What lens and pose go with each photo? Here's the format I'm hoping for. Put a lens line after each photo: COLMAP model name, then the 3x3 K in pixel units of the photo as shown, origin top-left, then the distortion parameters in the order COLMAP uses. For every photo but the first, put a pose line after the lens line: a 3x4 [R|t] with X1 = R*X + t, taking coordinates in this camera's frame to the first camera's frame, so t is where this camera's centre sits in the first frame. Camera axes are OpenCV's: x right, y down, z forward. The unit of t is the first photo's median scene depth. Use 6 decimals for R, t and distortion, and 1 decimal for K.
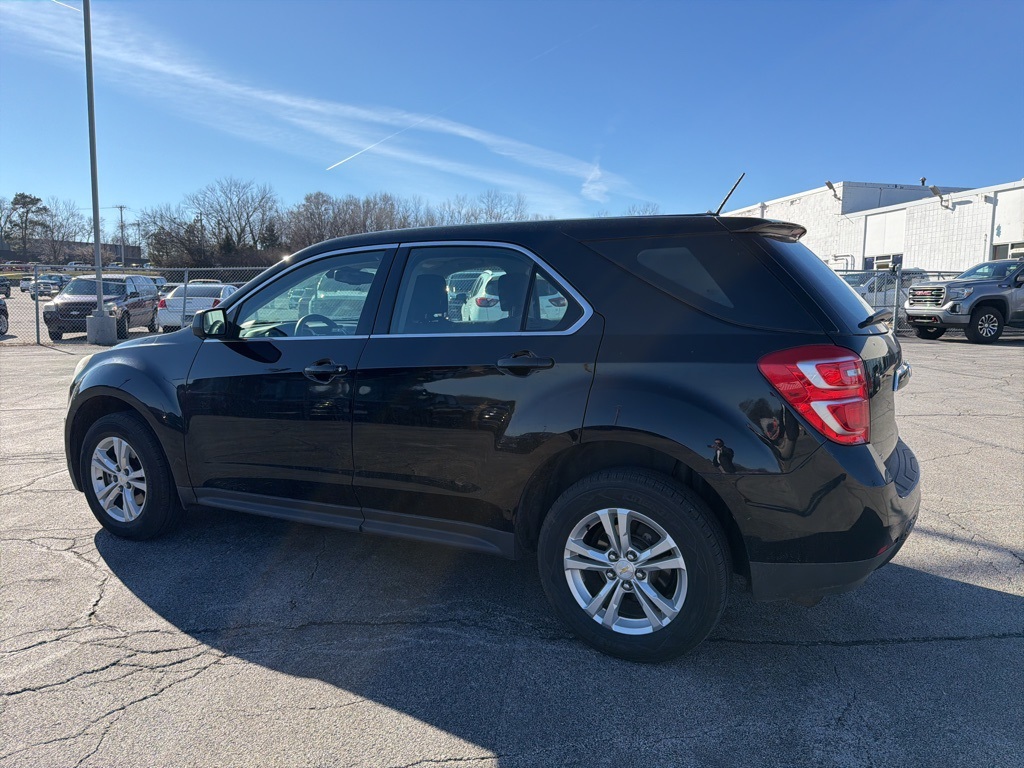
lens RADIAL K [[718.2, 0, 501.0], [0, 718.2, 393.9], [0, 0, 1]] dist [0.031344, -0.042823]
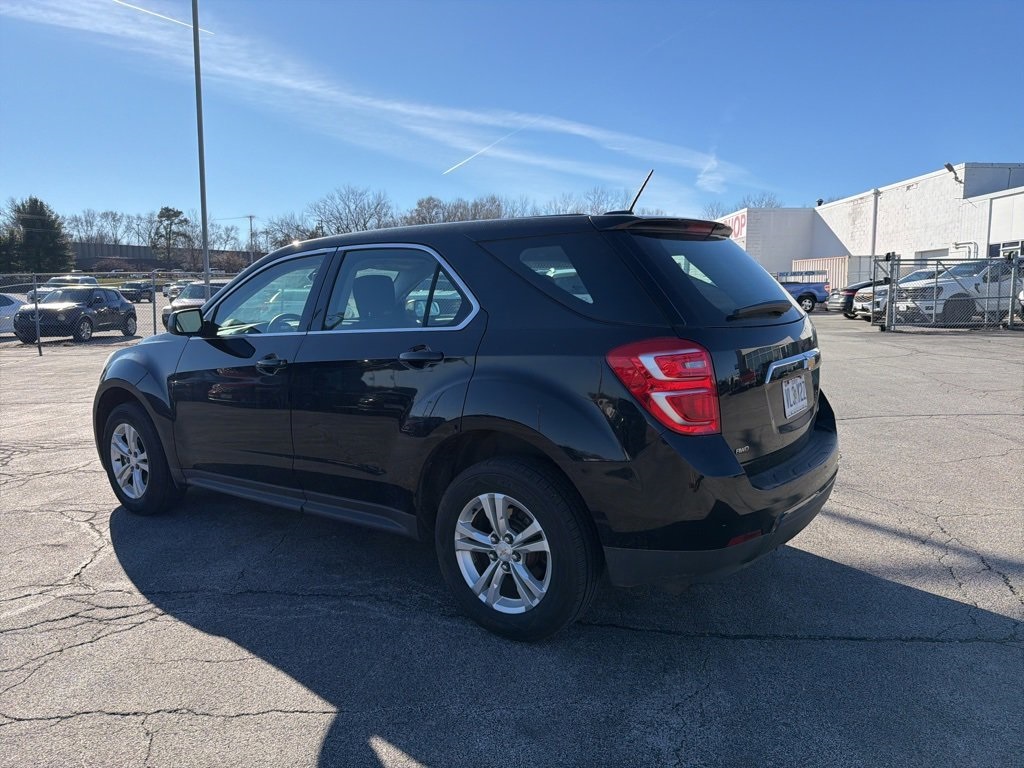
lens RADIAL K [[718.2, 0, 494.2], [0, 718.2, 386.4], [0, 0, 1]] dist [0.031344, -0.042823]
pose [[0.986716, 0.003822, -0.162412, 0.276073], [-0.005041, 0.999962, -0.007093, 0.007829], [0.162378, 0.007817, 0.986698, -0.036621]]
